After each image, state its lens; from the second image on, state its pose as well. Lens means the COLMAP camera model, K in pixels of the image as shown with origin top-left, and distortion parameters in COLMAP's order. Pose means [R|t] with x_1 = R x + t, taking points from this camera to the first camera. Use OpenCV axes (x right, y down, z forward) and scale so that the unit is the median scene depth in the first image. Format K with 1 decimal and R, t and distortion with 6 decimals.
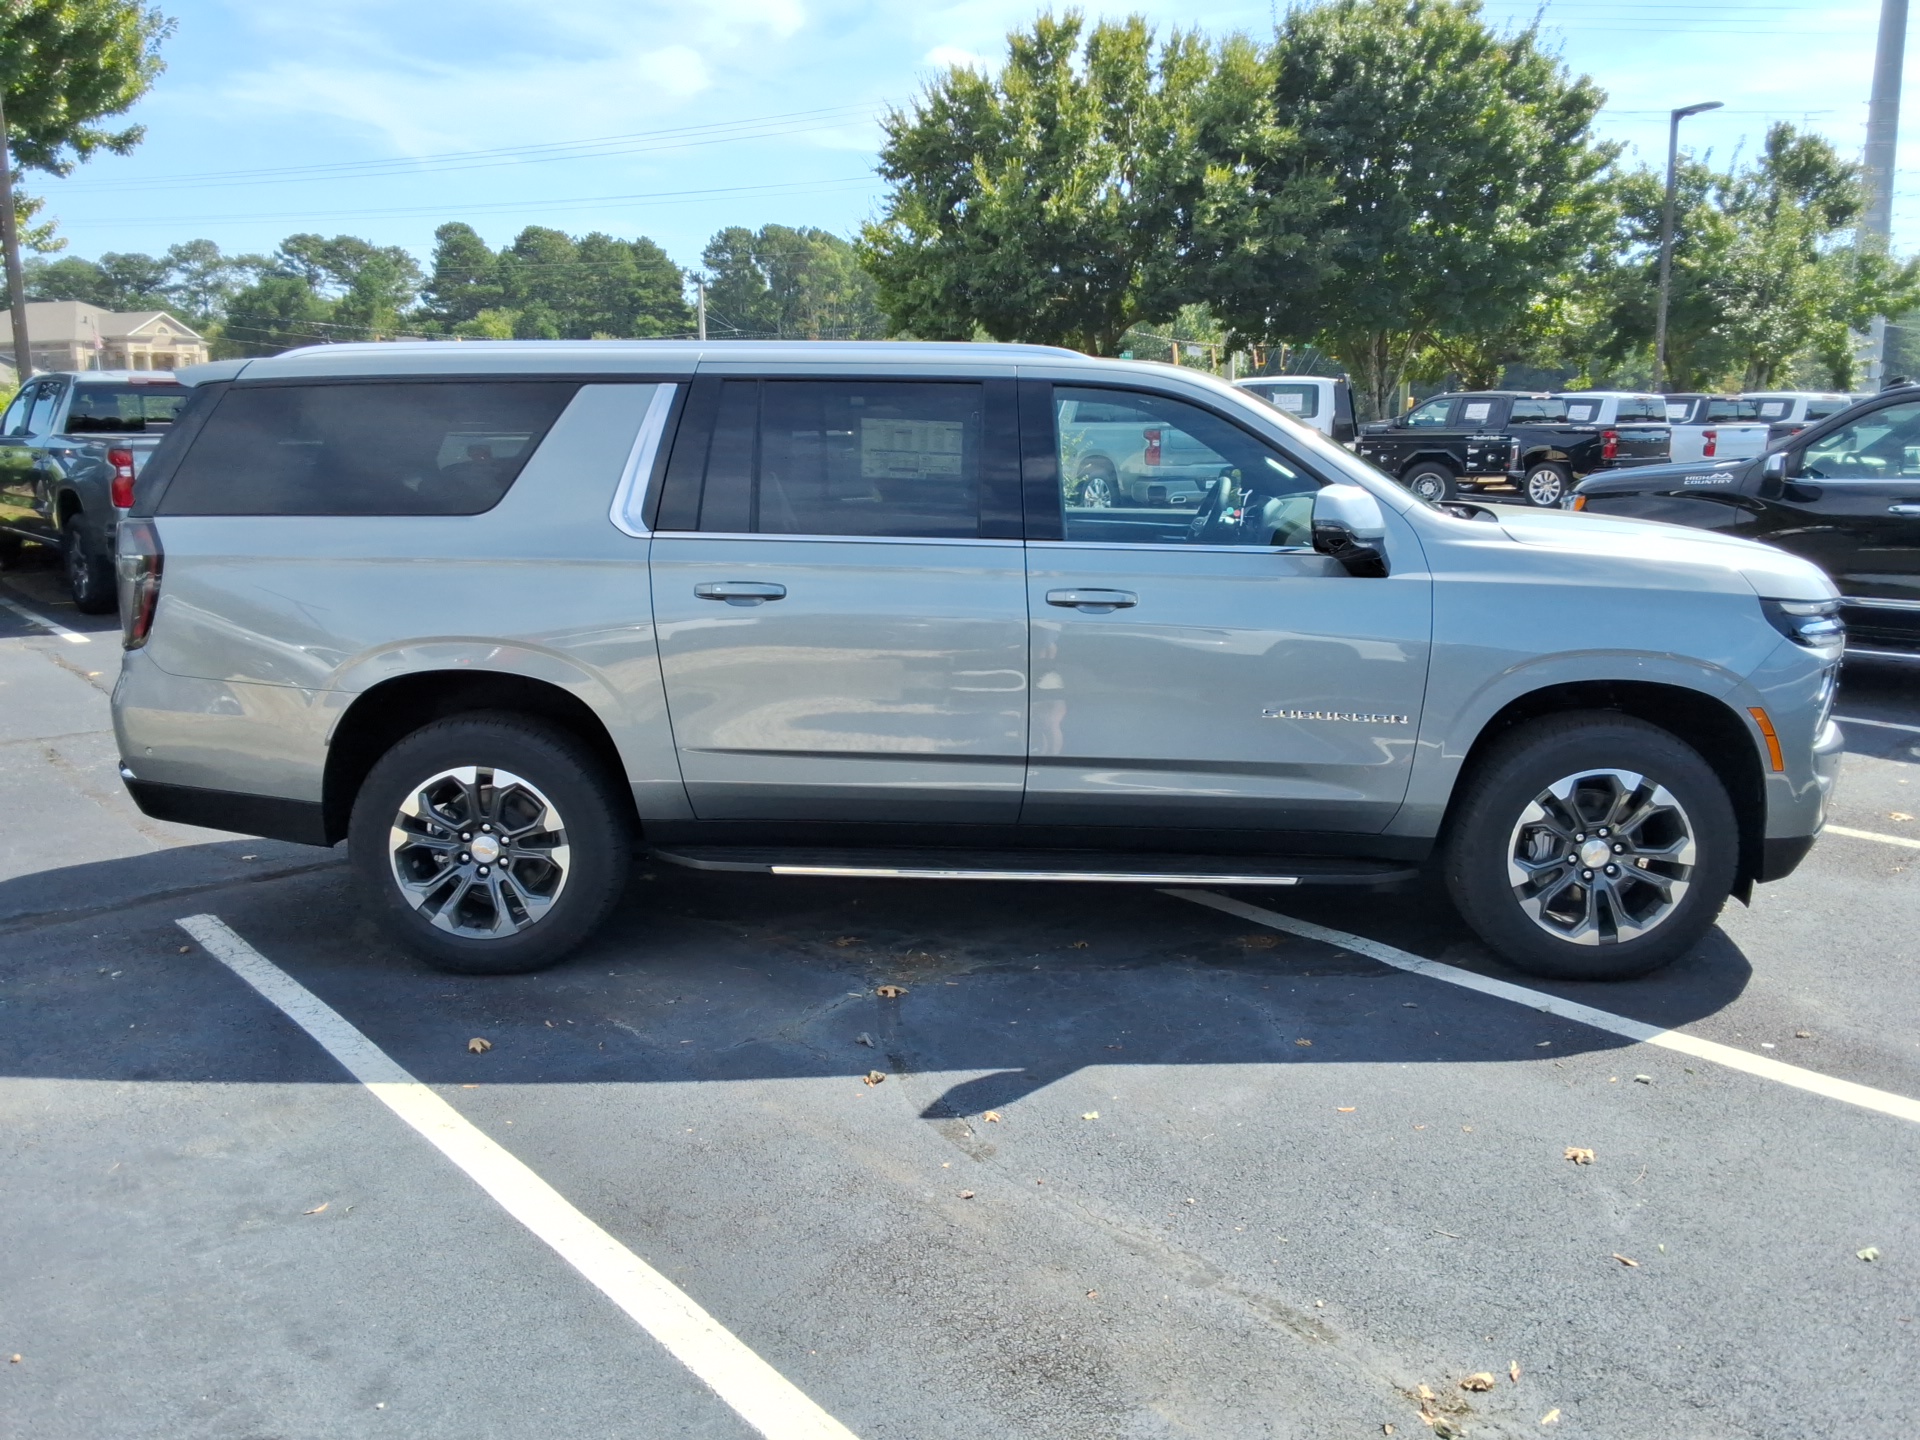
lens RADIAL K [[1560.9, 0, 975.0], [0, 1560.9, 702.9], [0, 0, 1]] dist [0.106544, -0.167790]
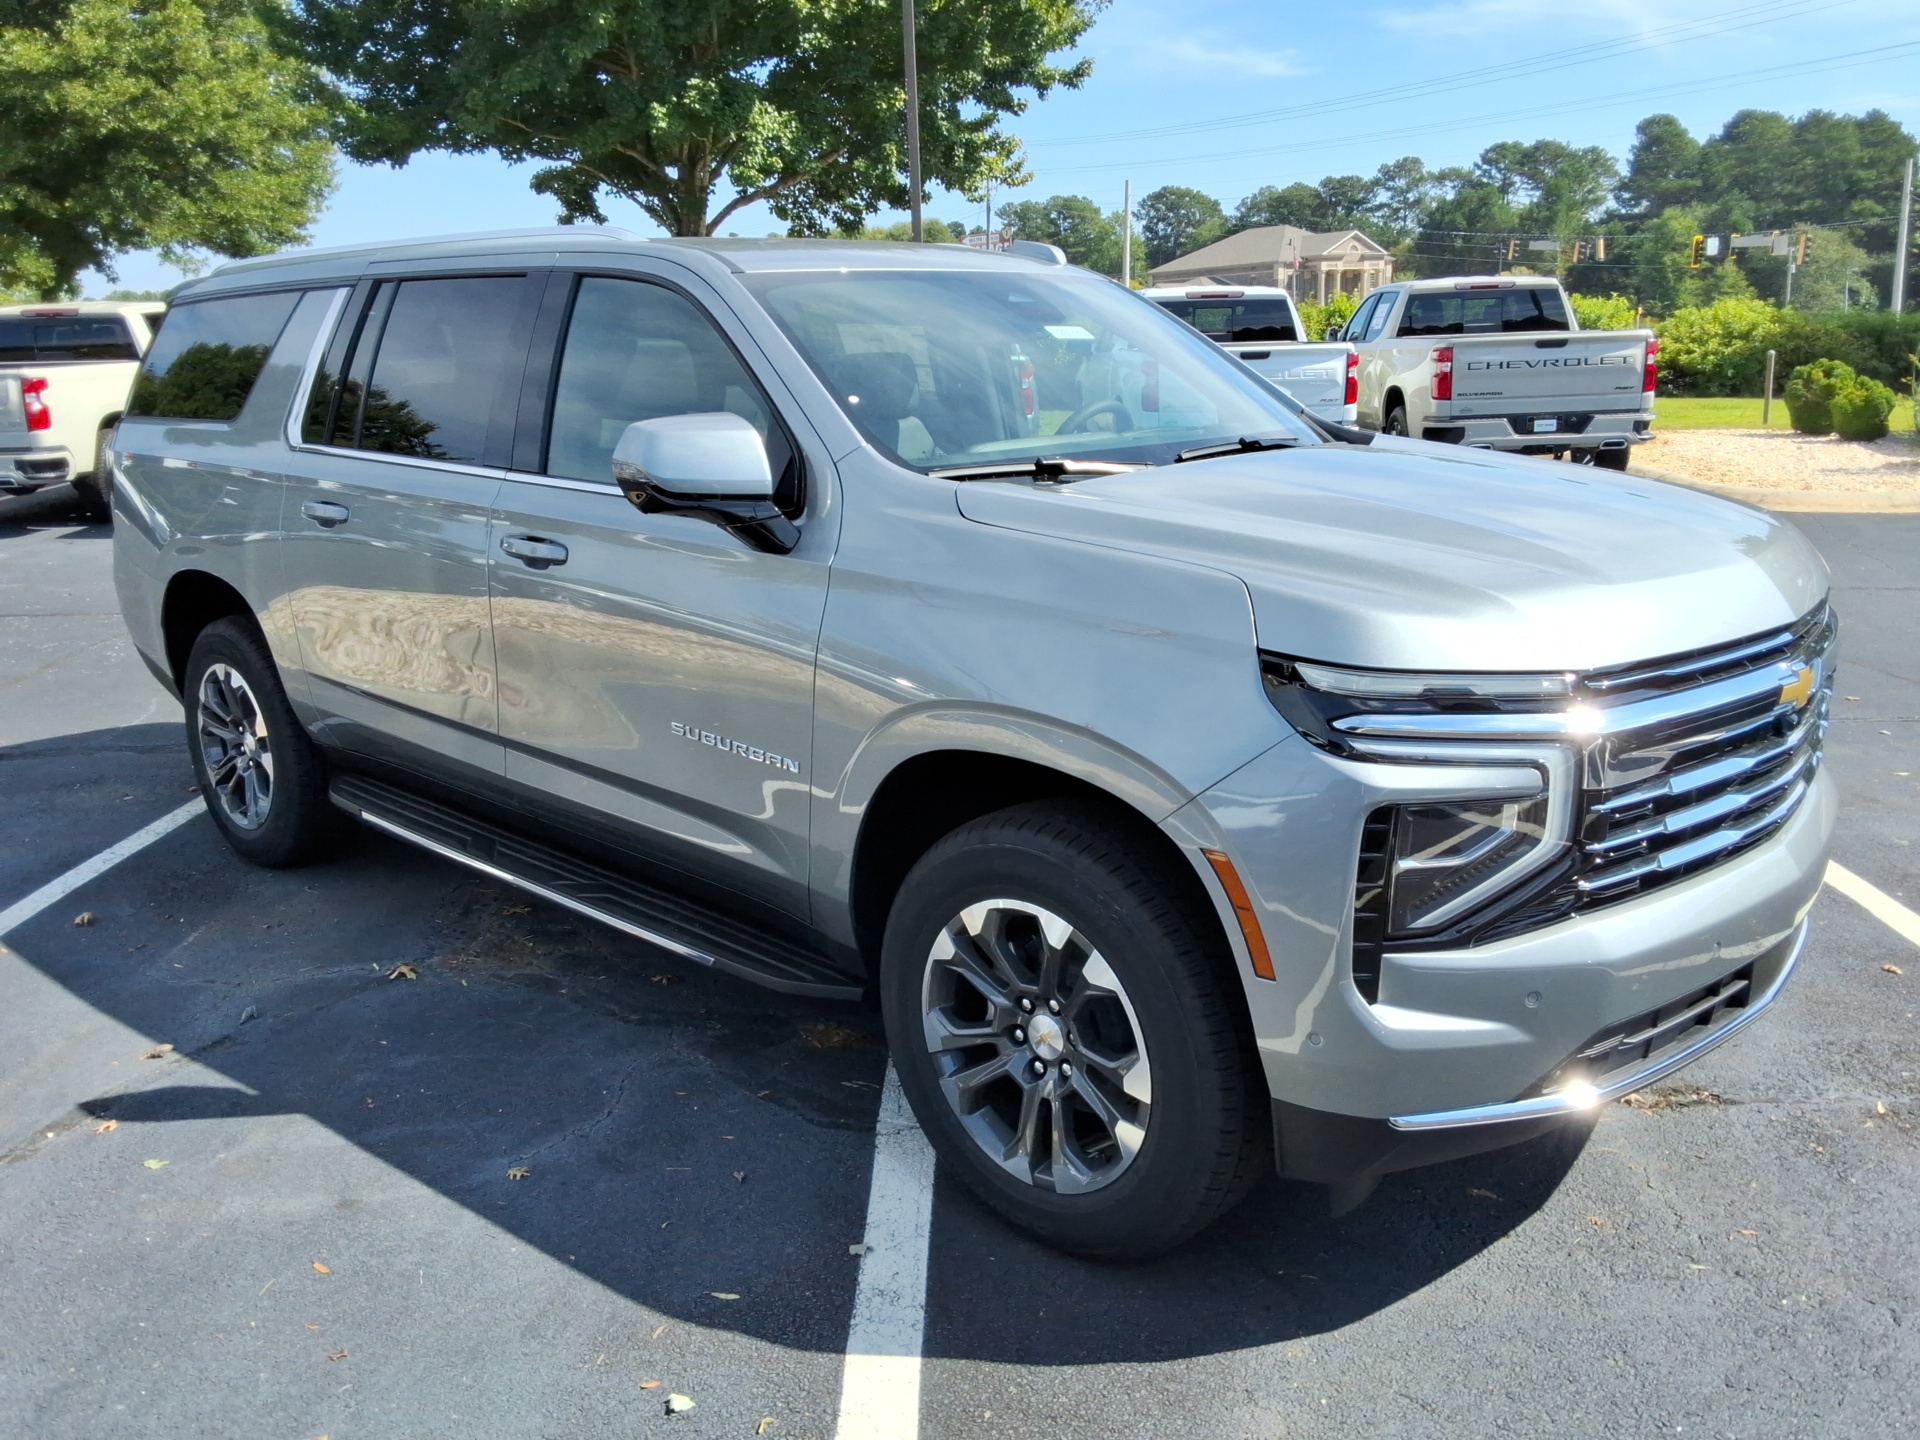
lens RADIAL K [[1560.9, 0, 975.0], [0, 1560.9, 702.9], [0, 0, 1]] dist [0.106544, -0.167790]
pose [[0.750699, 0.140399, -0.645553, 0.090972], [-0.104342, 0.990090, 0.093995, -0.010546], [0.652352, -0.003204, 0.757909, 0.063990]]
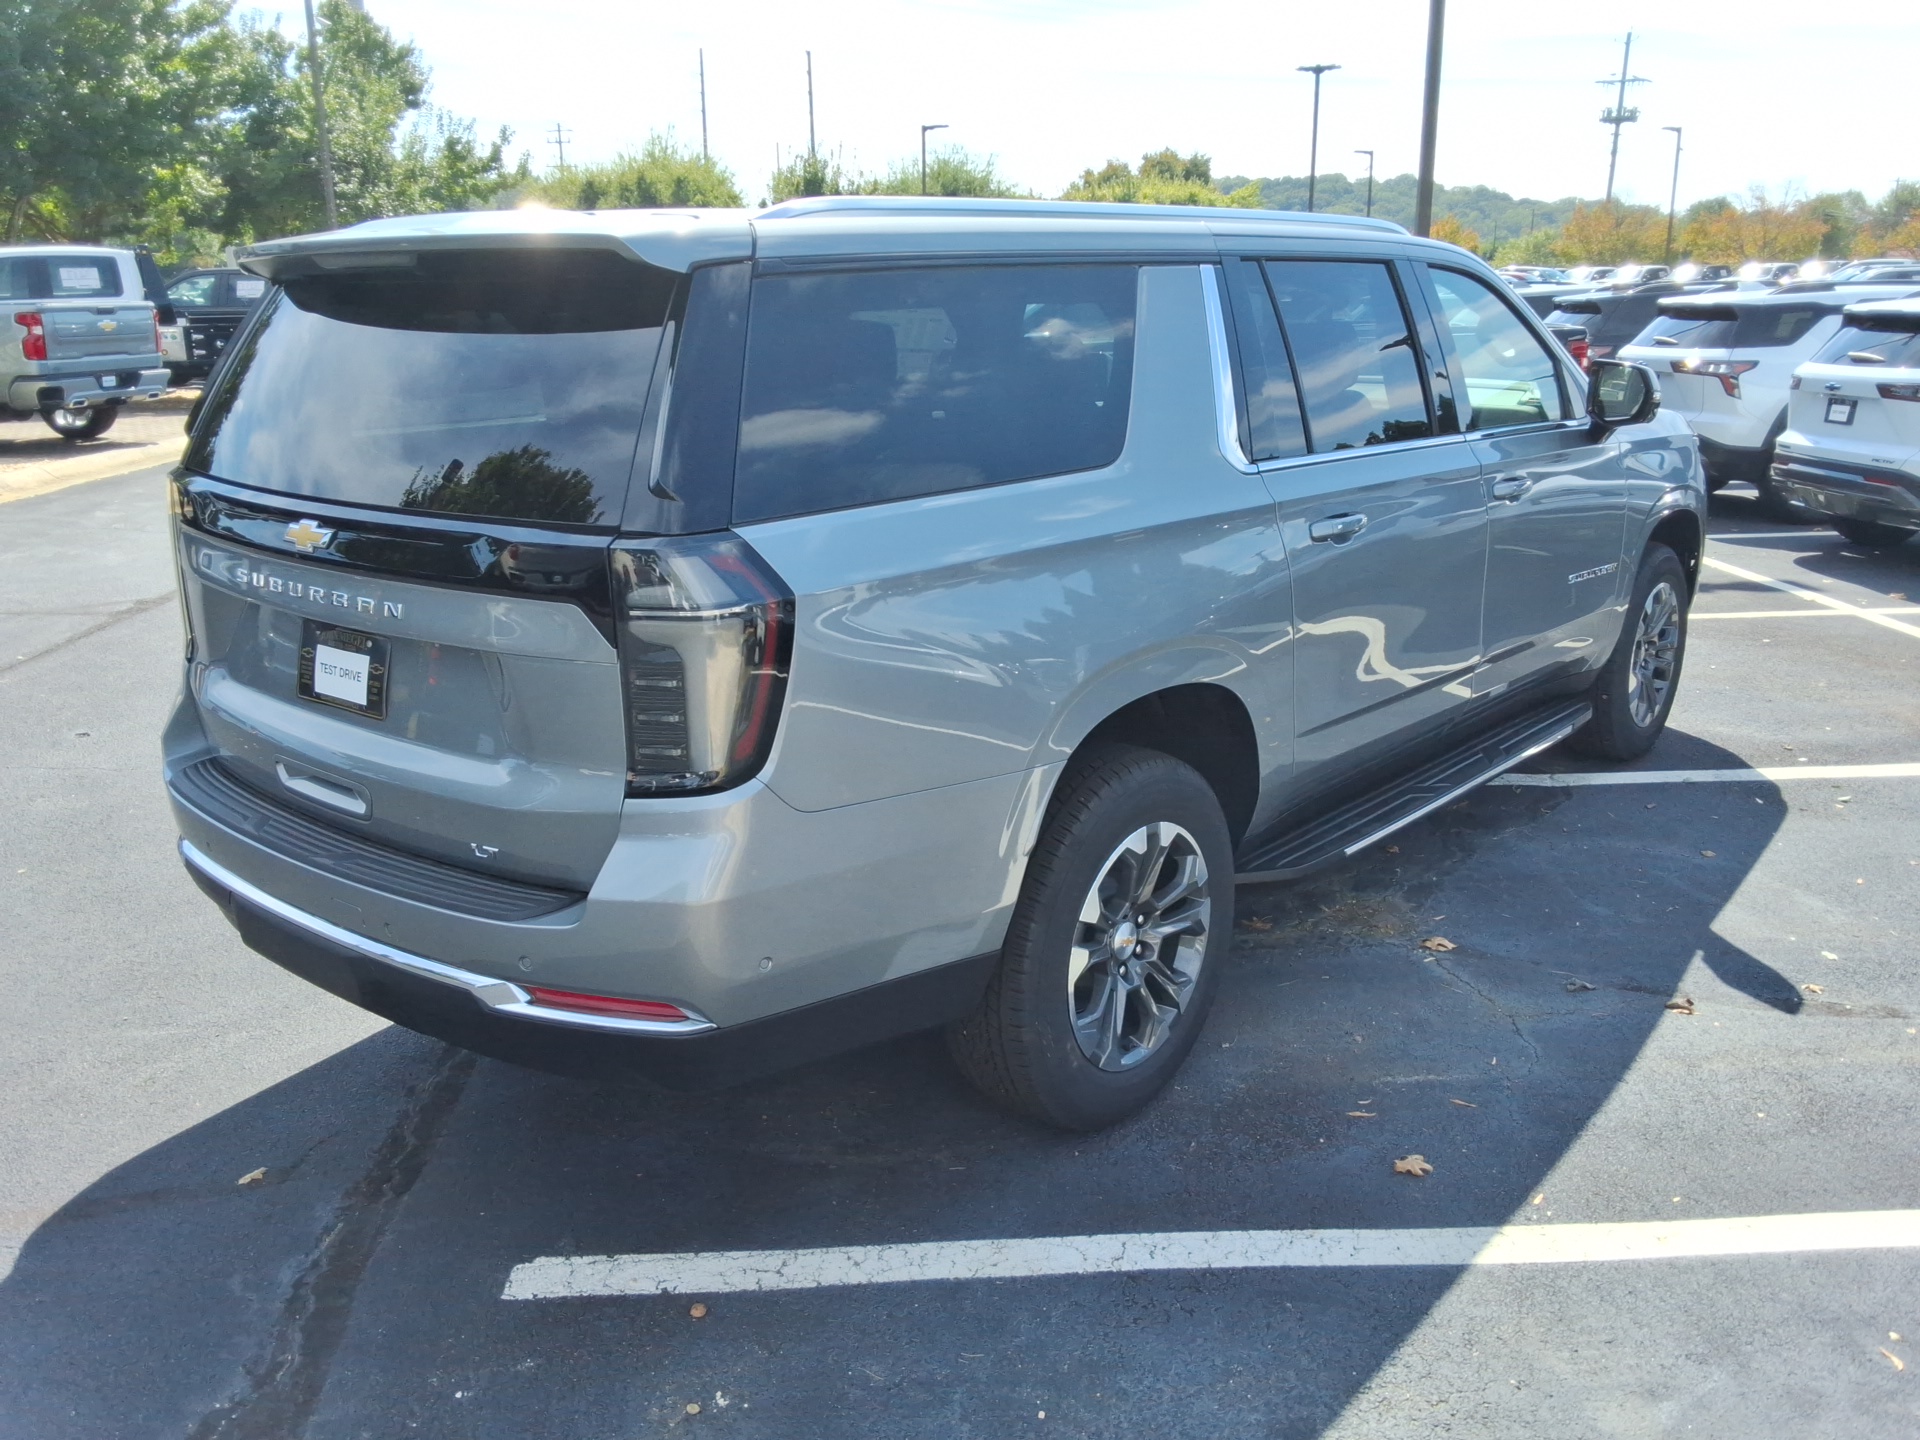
lens RADIAL K [[1560.9, 0, 975.0], [0, 1560.9, 702.9], [0, 0, 1]] dist [0.106544, -0.167790]
pose [[0.612137, -0.206272, 0.763374, -0.107383], [0.149586, 0.978154, 0.144357, -0.015106], [-0.776474, 0.025824, 0.629620, 0.076032]]
